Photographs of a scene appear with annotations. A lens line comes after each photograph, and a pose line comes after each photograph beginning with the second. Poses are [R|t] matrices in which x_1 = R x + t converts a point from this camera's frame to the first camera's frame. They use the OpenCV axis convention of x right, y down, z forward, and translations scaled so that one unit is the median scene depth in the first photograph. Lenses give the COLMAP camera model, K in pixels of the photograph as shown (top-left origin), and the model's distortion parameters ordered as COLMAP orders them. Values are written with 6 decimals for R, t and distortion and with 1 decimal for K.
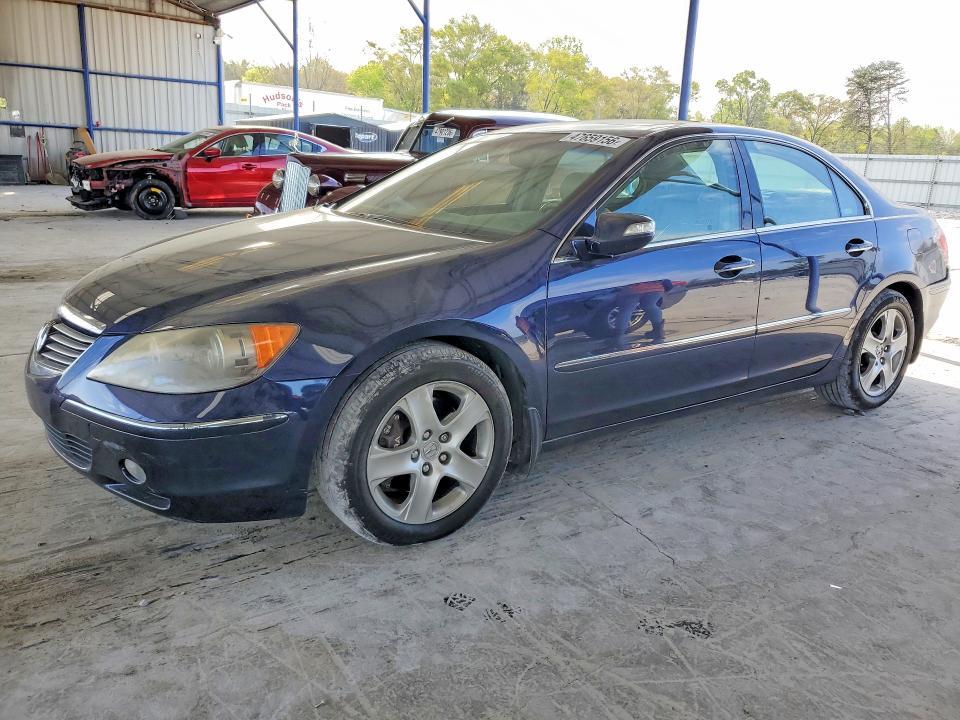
lens RADIAL K [[787.6, 0, 480.0], [0, 787.6, 360.0], [0, 0, 1]] dist [0.000473, -0.001050]
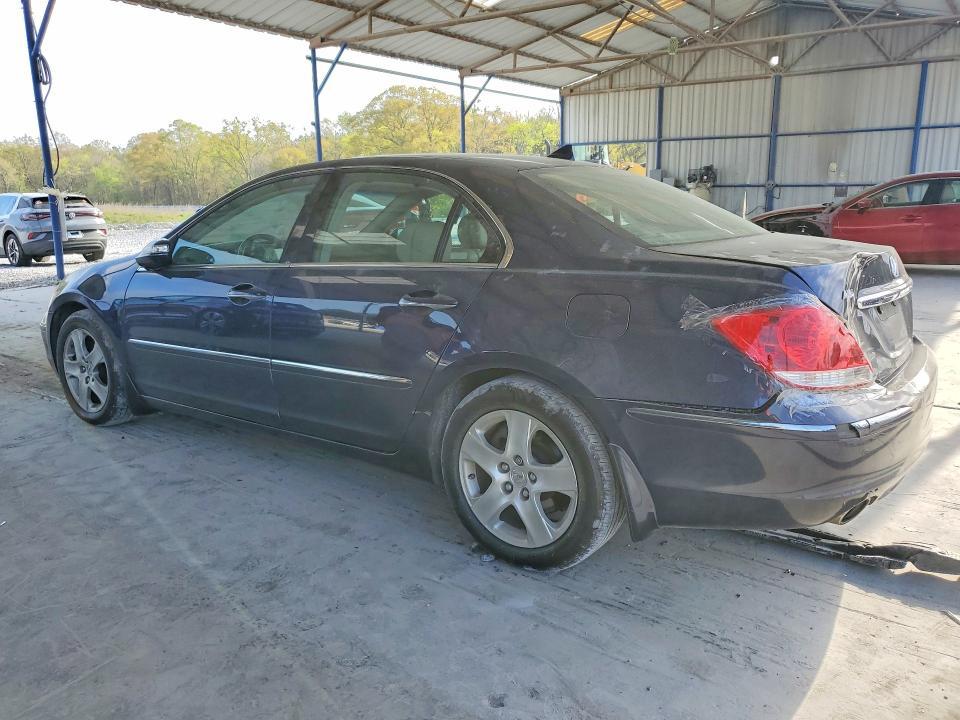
lens RADIAL K [[787.6, 0, 480.0], [0, 787.6, 360.0], [0, 0, 1]] dist [0.000473, -0.001050]
pose [[0.263128, 0.143856, -0.953976, 0.365163], [-0.213830, 0.972923, 0.087734, -0.050666], [0.940766, 0.180903, 0.286764, 0.256250]]
